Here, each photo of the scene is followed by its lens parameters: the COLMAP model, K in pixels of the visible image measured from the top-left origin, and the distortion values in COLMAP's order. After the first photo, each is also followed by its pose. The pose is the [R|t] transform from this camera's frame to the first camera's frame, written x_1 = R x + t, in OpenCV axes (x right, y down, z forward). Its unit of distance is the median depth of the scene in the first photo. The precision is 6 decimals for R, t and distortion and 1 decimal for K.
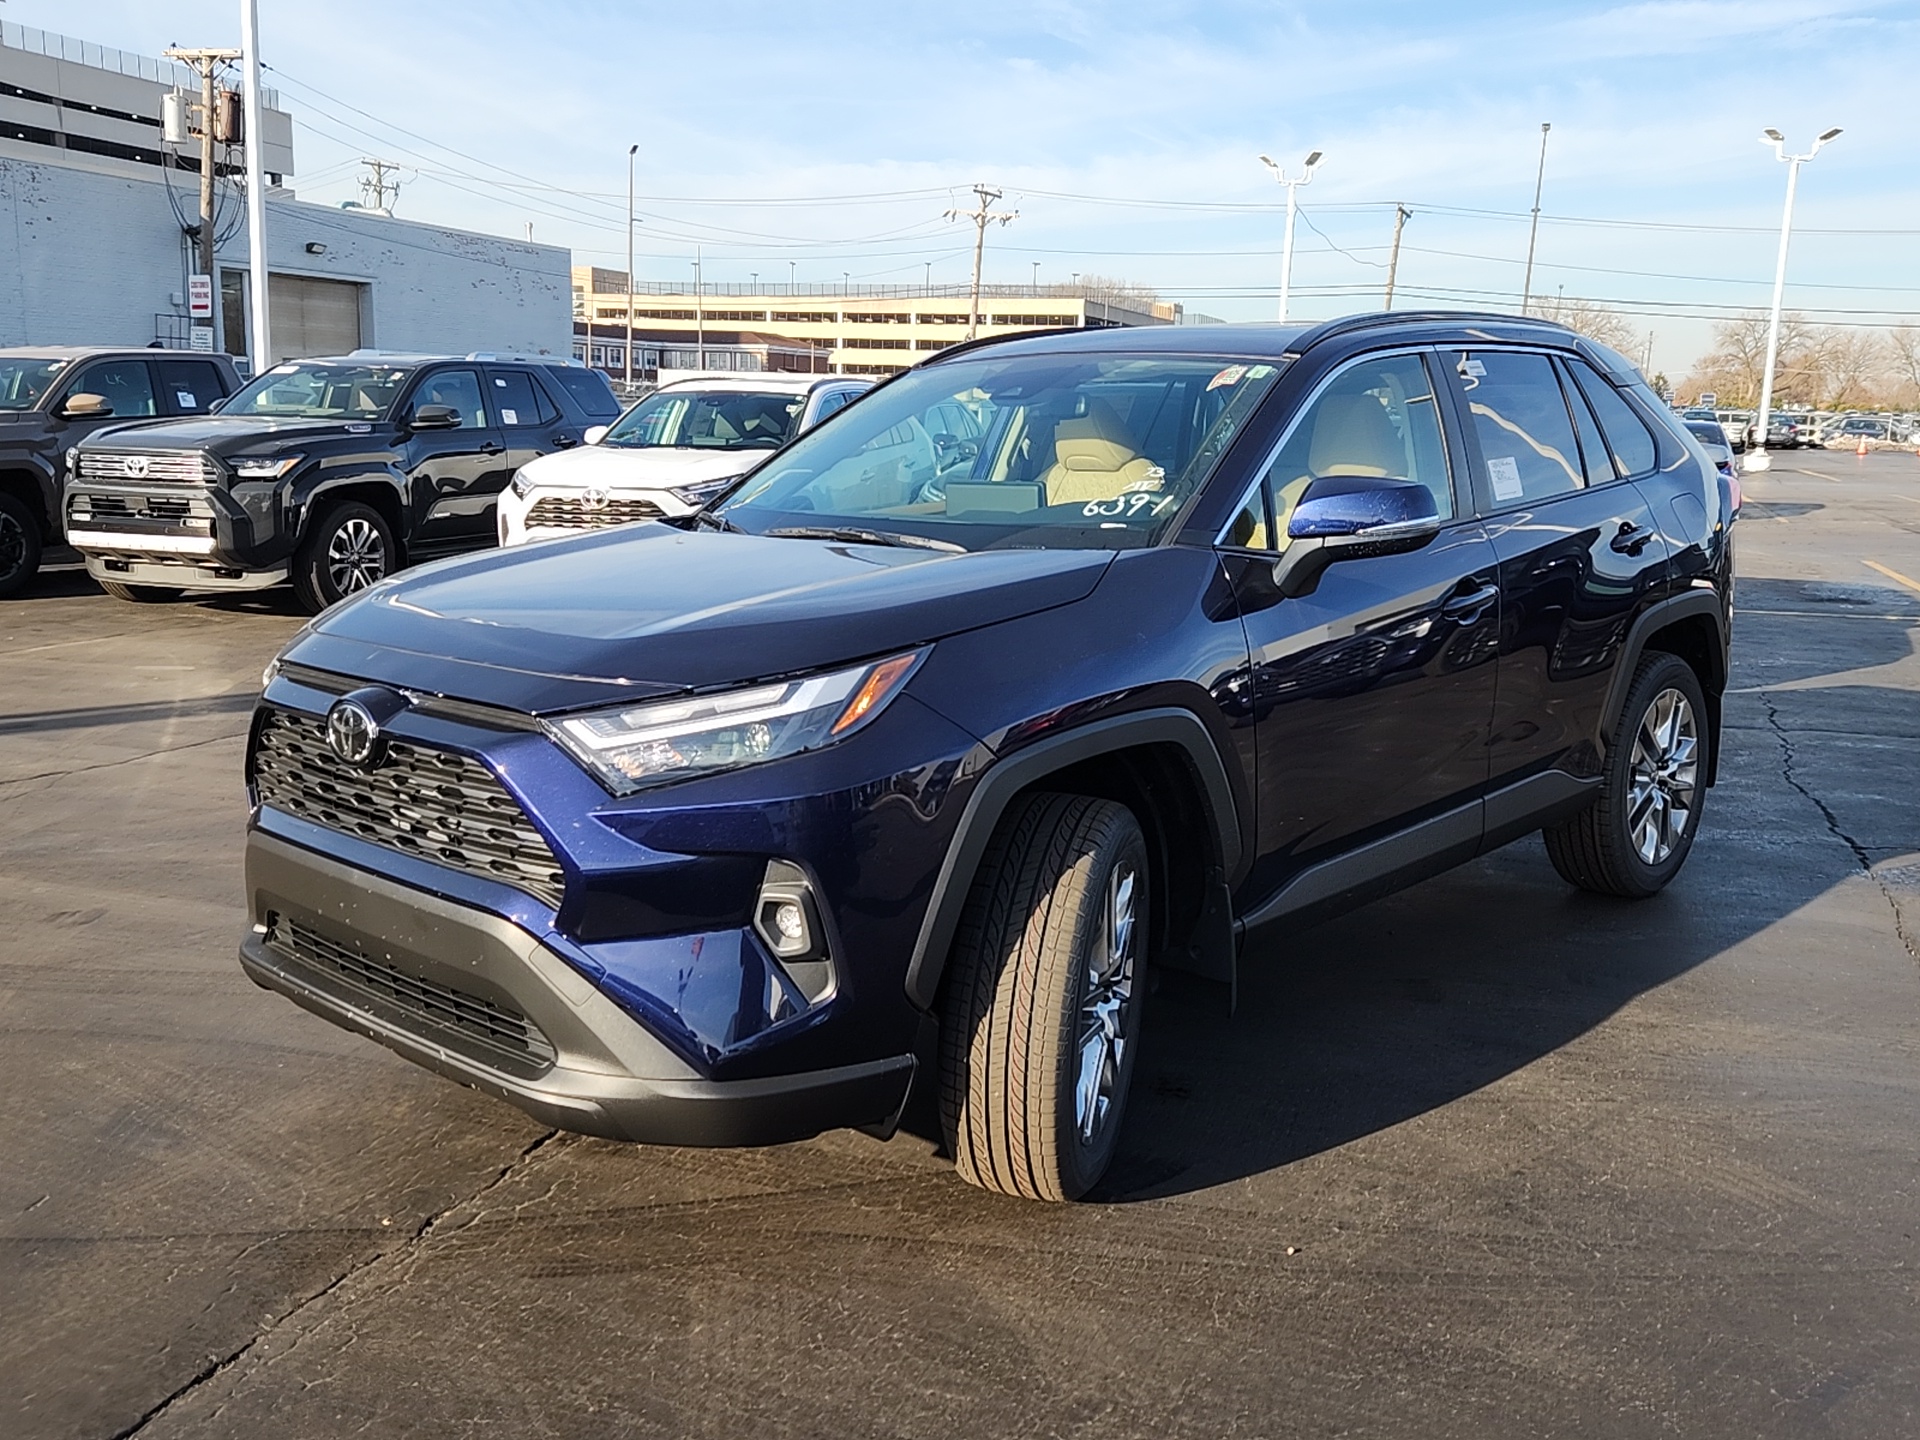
lens RADIAL K [[1649.5, 0, 1039.9], [0, 1649.5, 724.7], [0, 0, 1]] dist [0.077262, -0.068836]
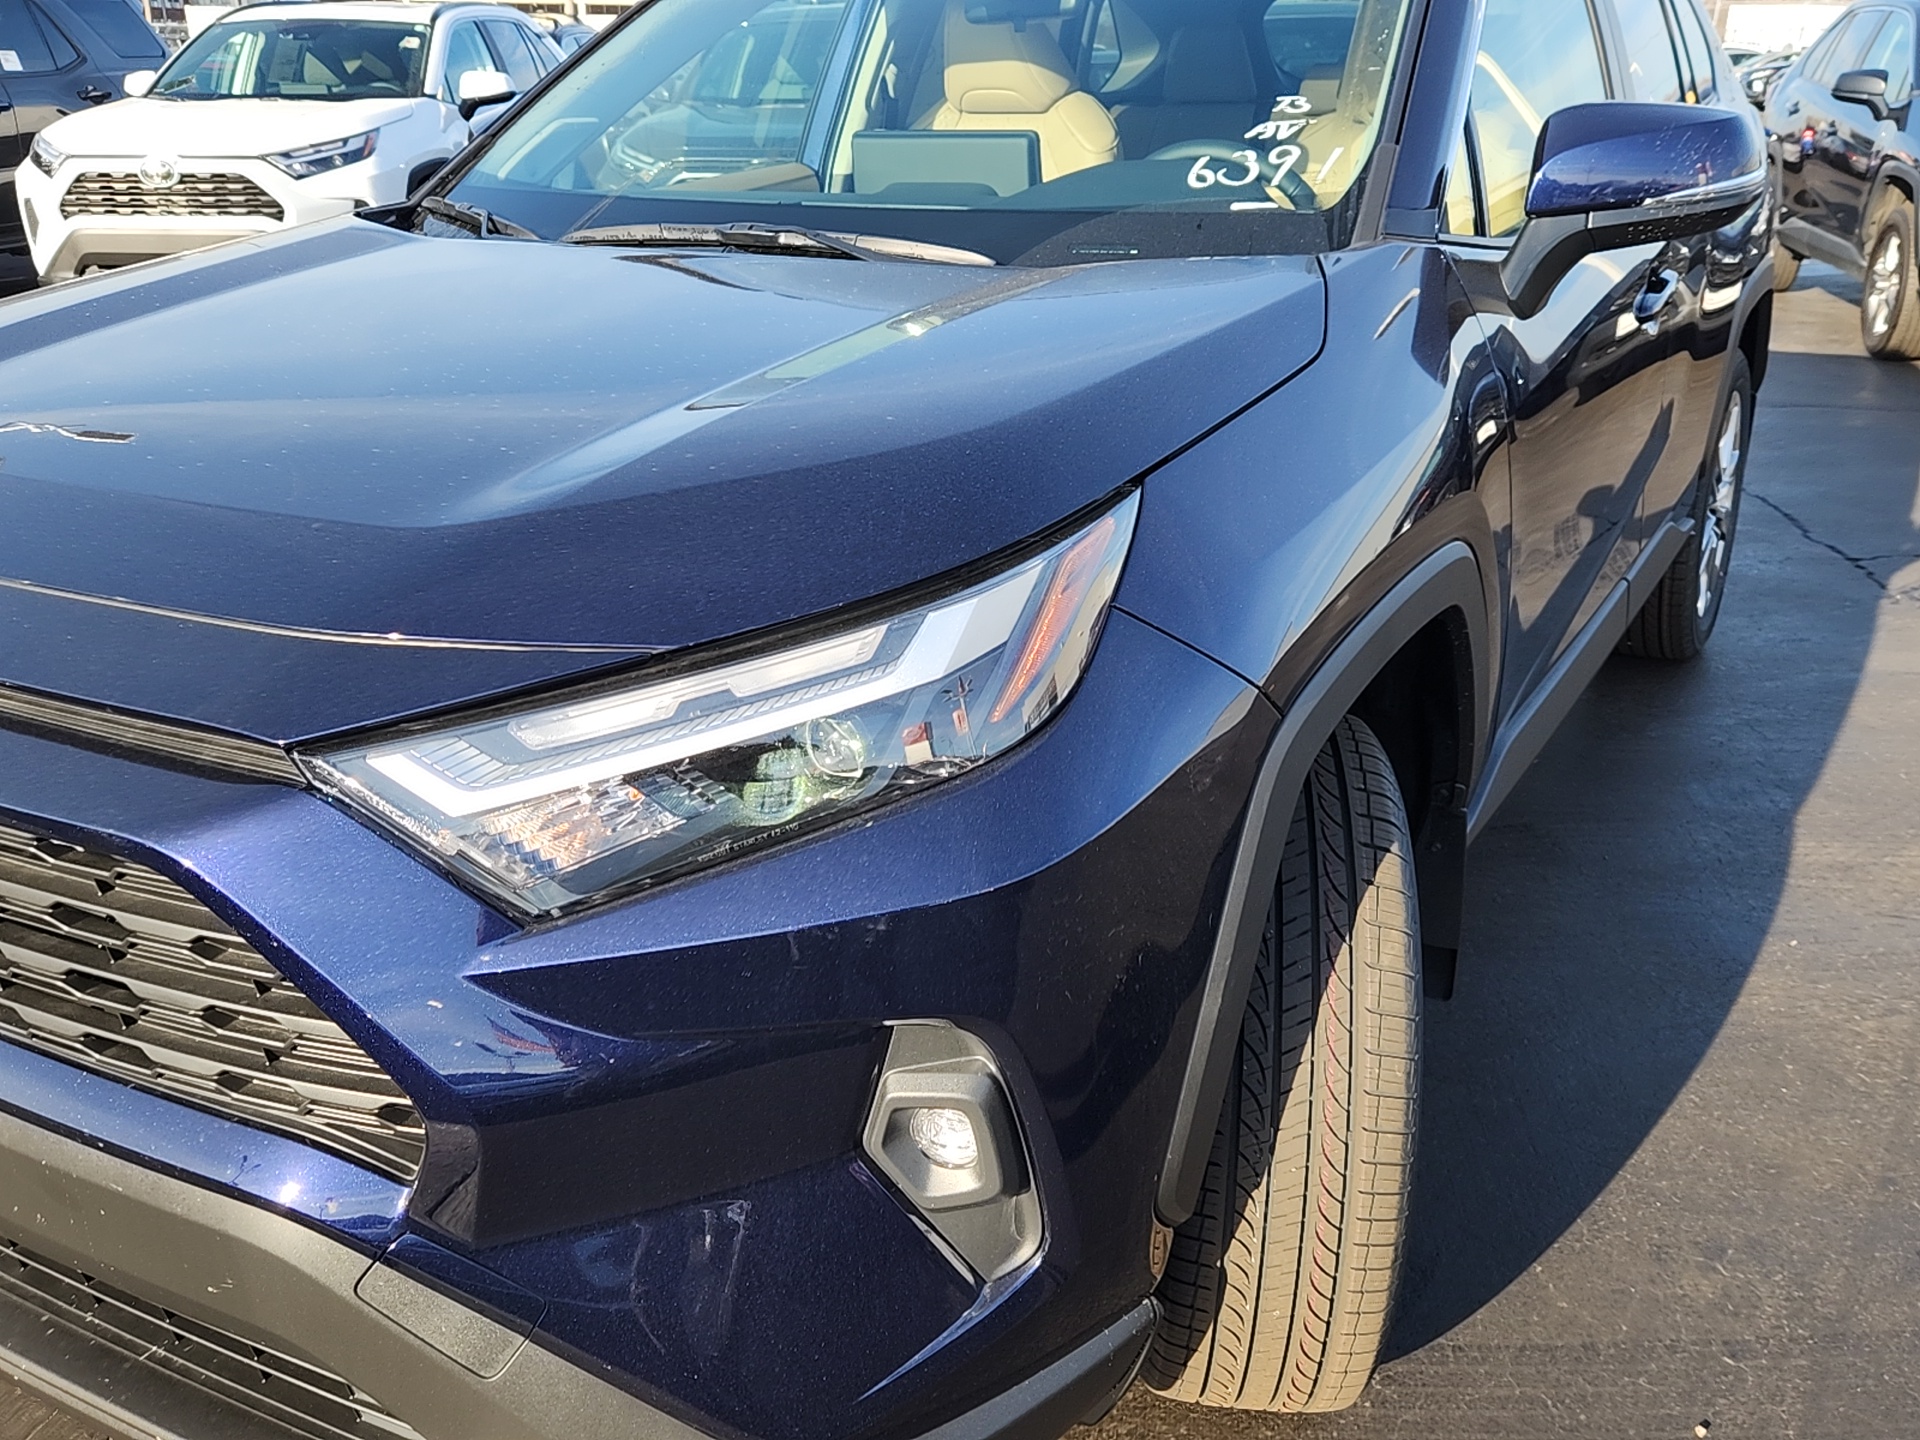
lens RADIAL K [[1649.5, 0, 1039.9], [0, 1649.5, 724.7], [0, 0, 1]] dist [0.077262, -0.068836]
pose [[0.975989, -0.095724, 0.195661, -0.151874], [0.056090, 0.978416, 0.198889, -0.062110], [-0.210476, -0.183139, 0.960292, 0.423027]]
